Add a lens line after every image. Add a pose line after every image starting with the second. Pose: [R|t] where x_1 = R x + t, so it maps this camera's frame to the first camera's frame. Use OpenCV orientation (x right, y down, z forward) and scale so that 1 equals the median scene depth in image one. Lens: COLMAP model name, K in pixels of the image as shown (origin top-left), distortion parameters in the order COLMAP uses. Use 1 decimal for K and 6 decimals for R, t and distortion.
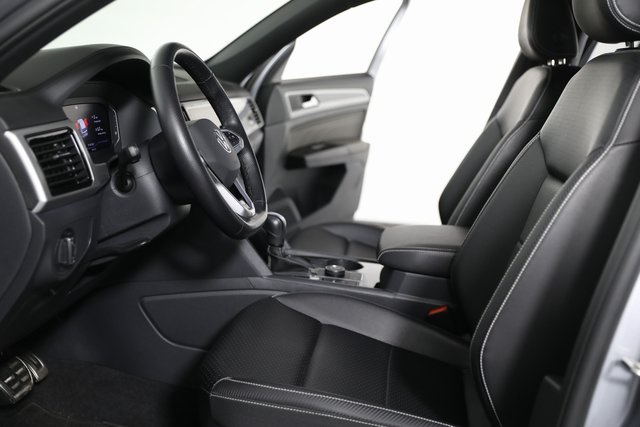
lens RADIAL K [[722.0, 0, 306.4], [0, 722.0, 211.0], [0, 0, 1]] dist [0.056567, 0.000000]
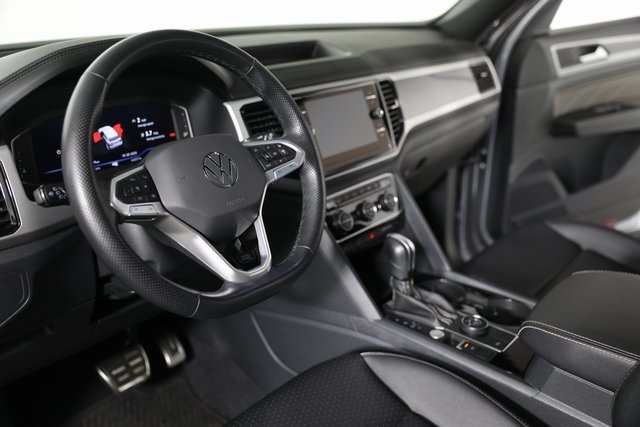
lens RADIAL K [[586.0, 0, 309.6], [0, 586.0, 225.8], [0, 0, 1]] dist [-0.040562, 0.000000]
pose [[0.825081, 0.132463, -0.549267, 0.125999], [-0.037113, 0.982736, 0.181250, -0.068347], [0.563794, -0.129162, 0.815753, 0.269165]]
